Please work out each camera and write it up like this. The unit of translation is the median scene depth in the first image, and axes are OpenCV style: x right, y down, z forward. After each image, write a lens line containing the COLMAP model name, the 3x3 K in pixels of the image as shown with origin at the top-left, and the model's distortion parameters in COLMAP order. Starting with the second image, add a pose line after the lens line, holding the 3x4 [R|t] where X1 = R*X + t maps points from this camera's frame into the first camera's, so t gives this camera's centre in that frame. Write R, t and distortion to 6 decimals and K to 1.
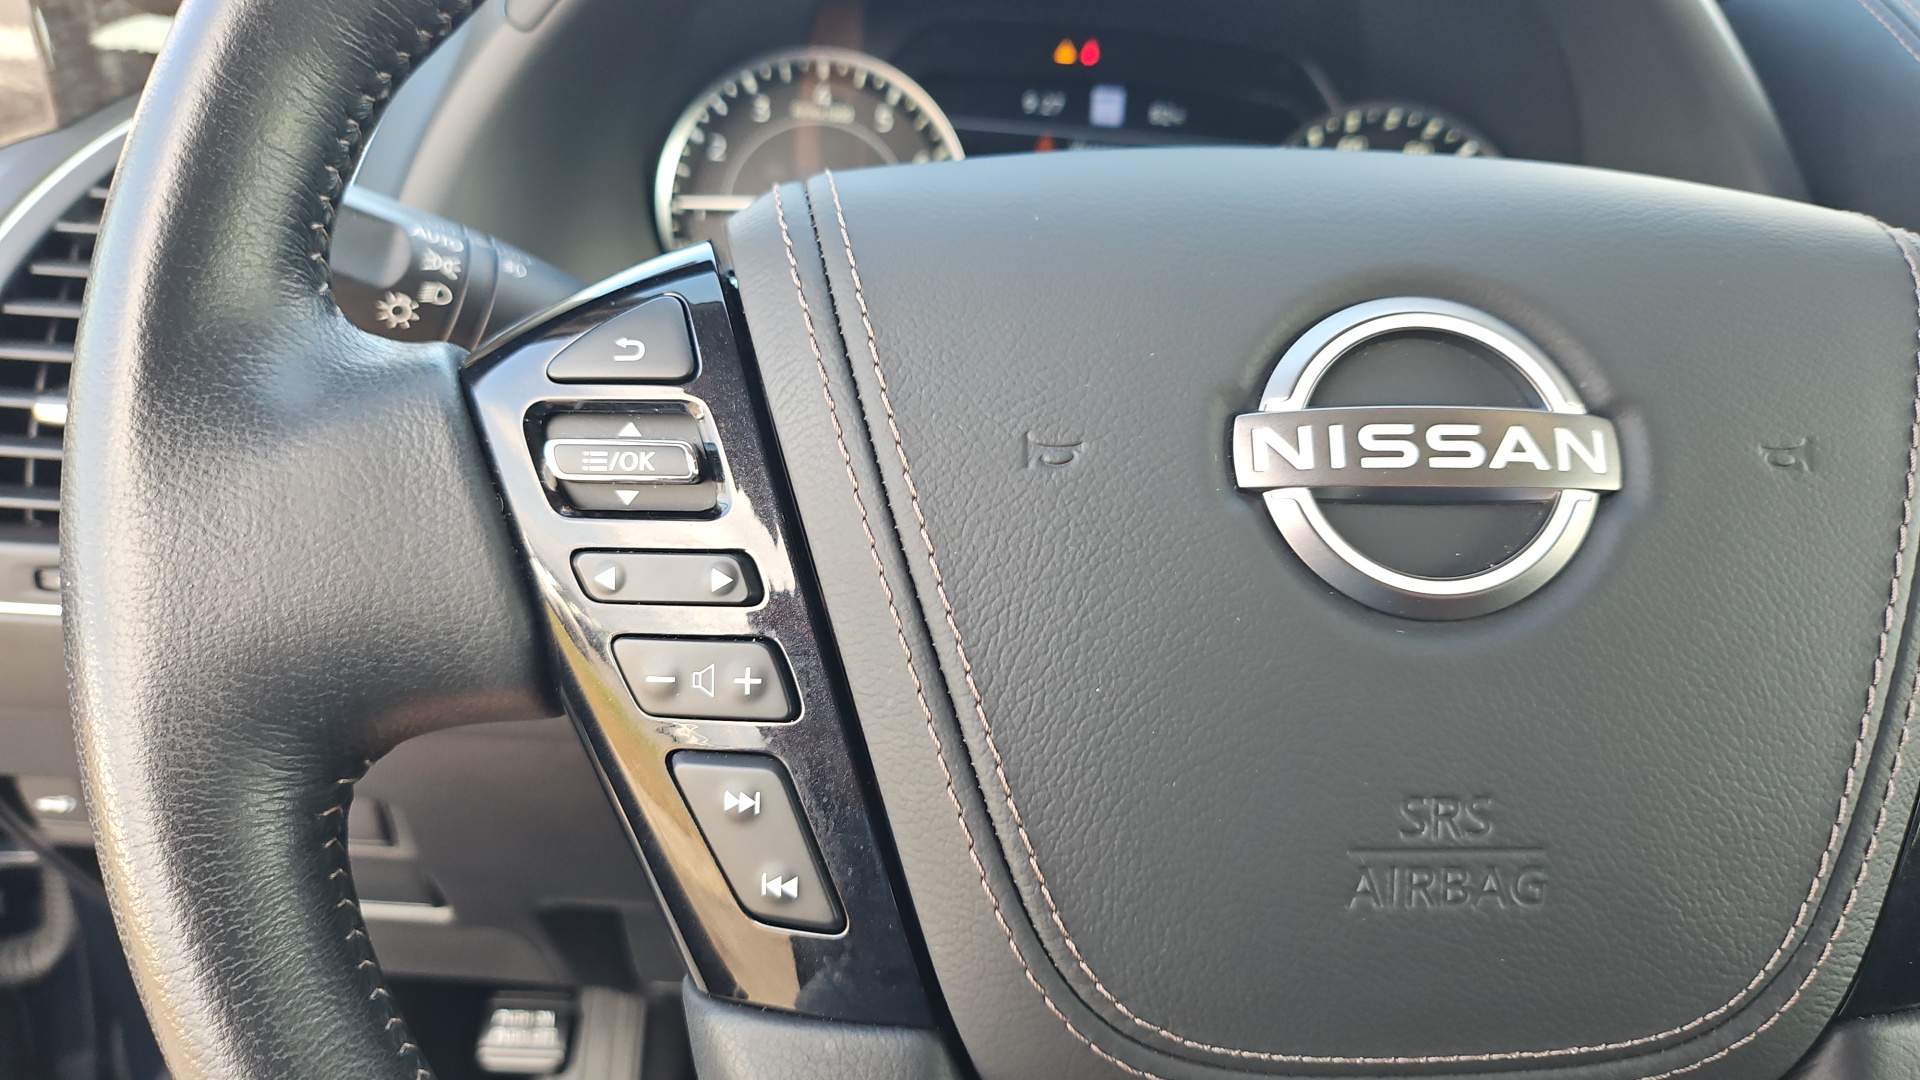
lens RADIAL K [[1442.0, 0, 987.5], [0, 1442.0, 535.3], [0, 0, 1]] dist [0.002233, -0.057758]
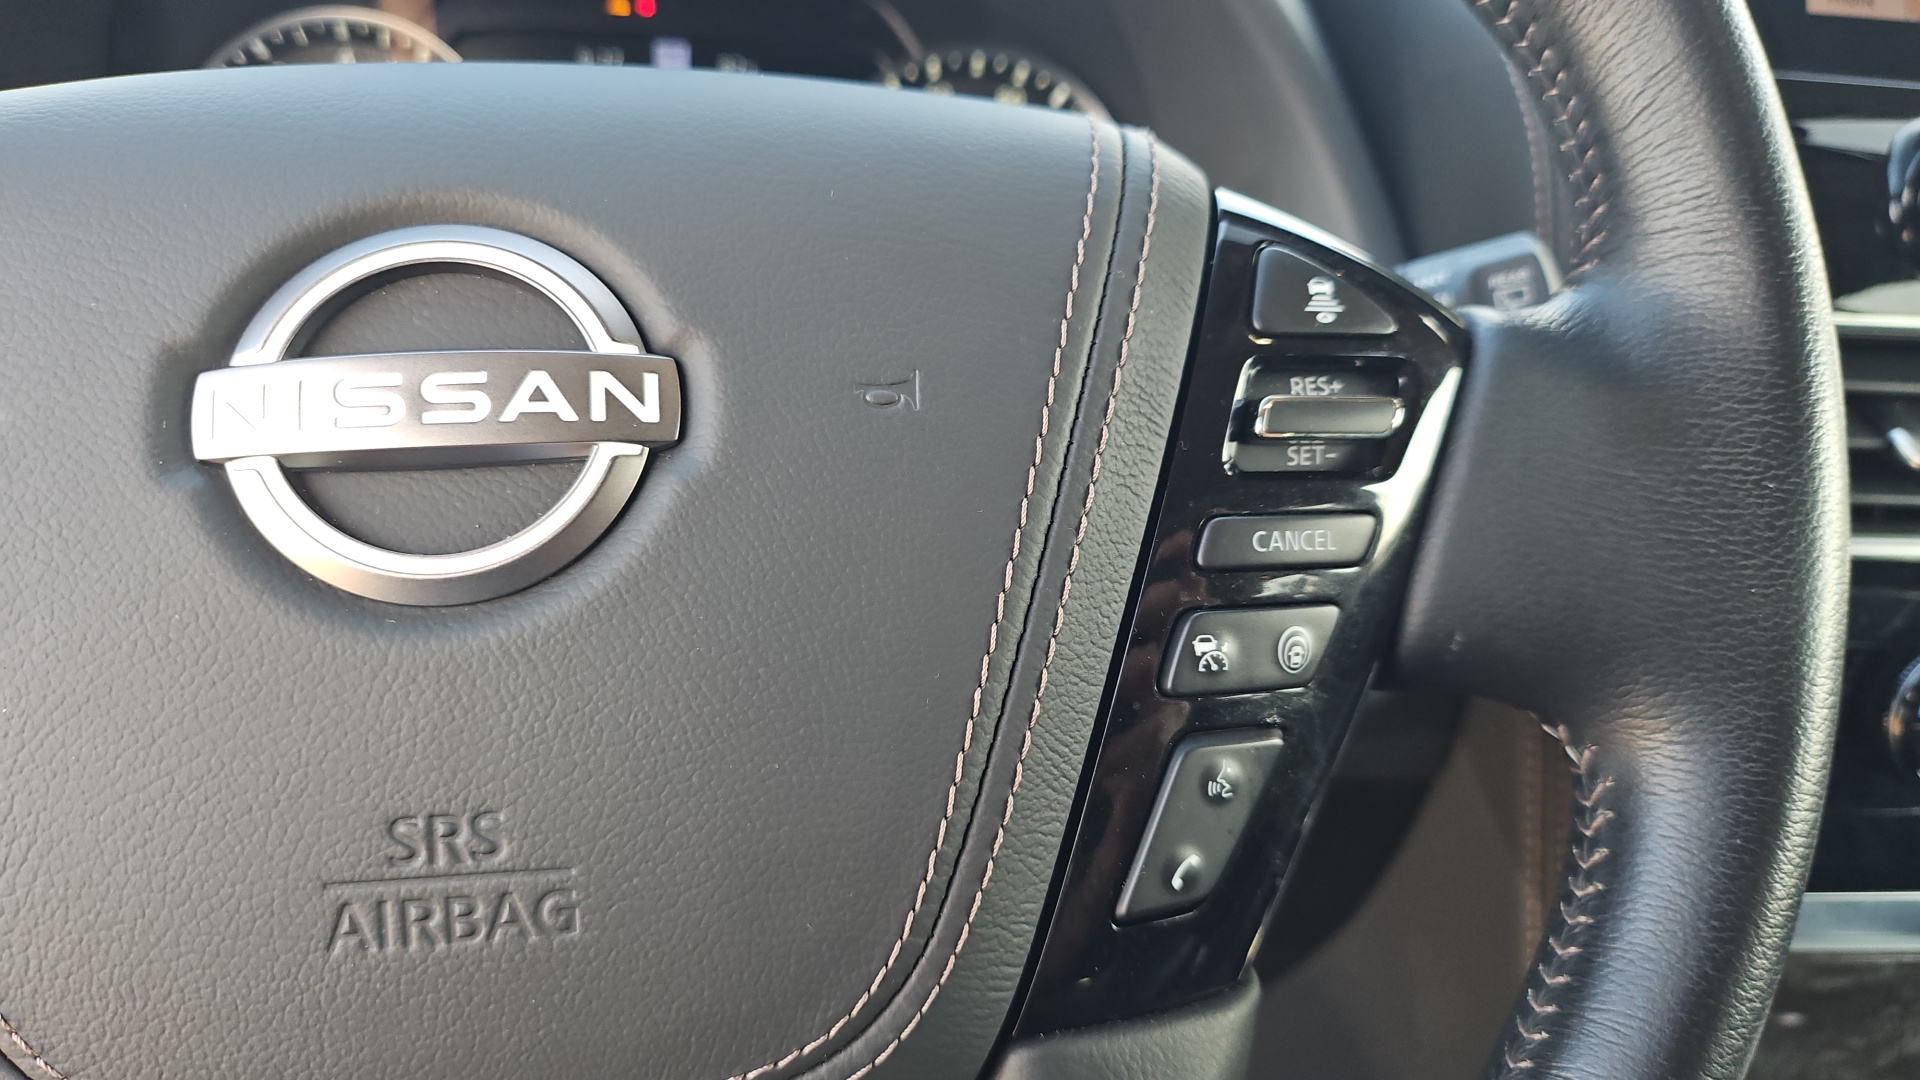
lens RADIAL K [[1442.0, 0, 987.5], [0, 1442.0, 535.3], [0, 0, 1]] dist [0.002233, -0.057758]
pose [[0.996408, -0.051316, 0.067369, 0.570311], [0.050545, 0.998636, 0.013107, 0.023188], [-0.067950, -0.009654, 0.997642, 0.136536]]
